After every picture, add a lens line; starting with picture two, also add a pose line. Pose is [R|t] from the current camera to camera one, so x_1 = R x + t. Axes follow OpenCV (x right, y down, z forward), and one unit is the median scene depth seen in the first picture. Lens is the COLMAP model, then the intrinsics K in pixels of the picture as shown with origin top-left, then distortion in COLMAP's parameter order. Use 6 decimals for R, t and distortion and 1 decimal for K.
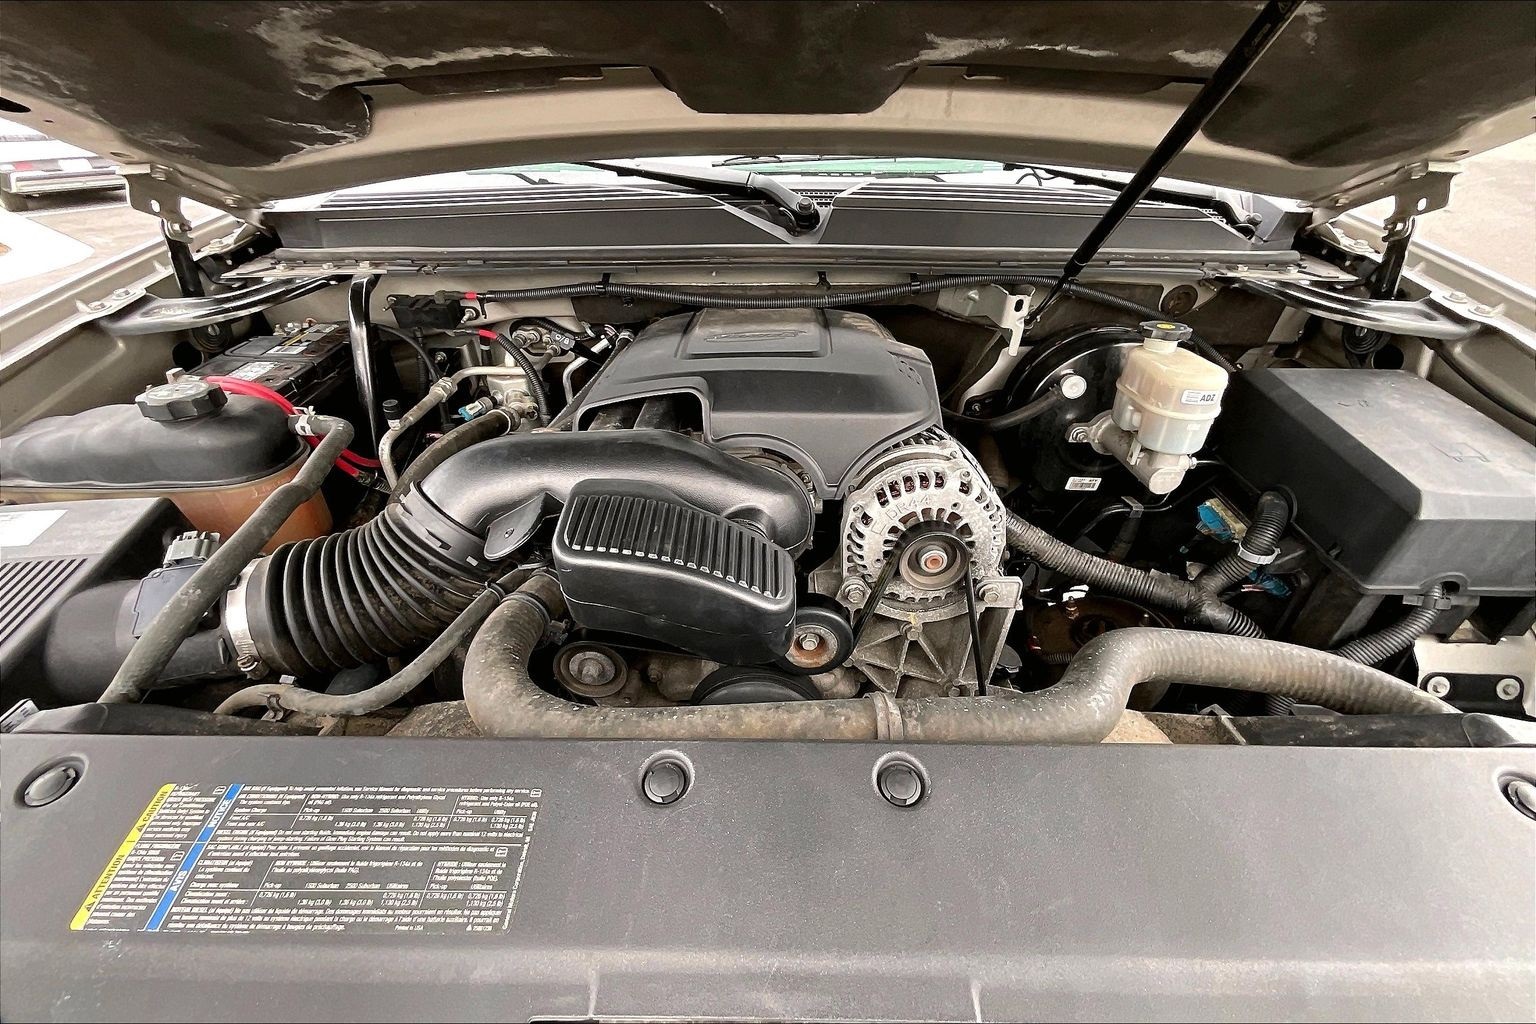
lens RADIAL K [[609.3, 0, 768.0], [0, 609.3, 512.0], [0, 0, 1]] dist [-0.019692, 0.017036]
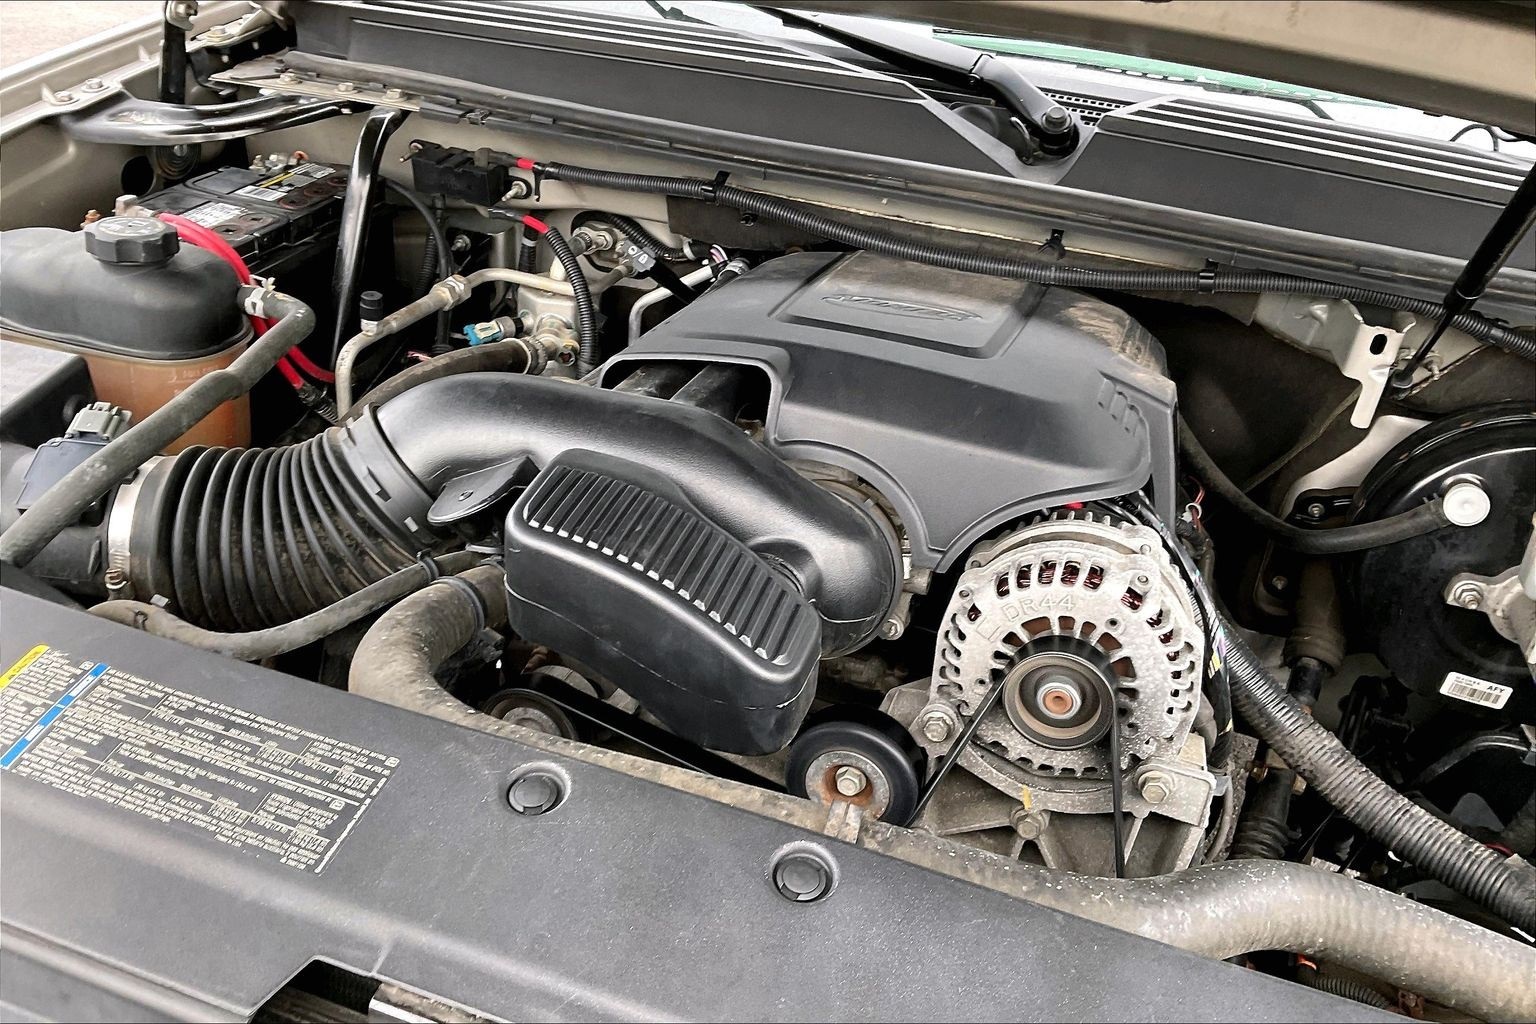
lens RADIAL K [[1251.6, 0, 768.0], [0, 1251.6, 512.0], [0, 0, 1]] dist [0.117096, -0.240998]
pose [[0.947431, 0.230140, -0.222284, 0.209871], [-0.251380, 0.965197, -0.072134, 0.055995], [0.197946, 0.124220, 0.972310, -0.325810]]
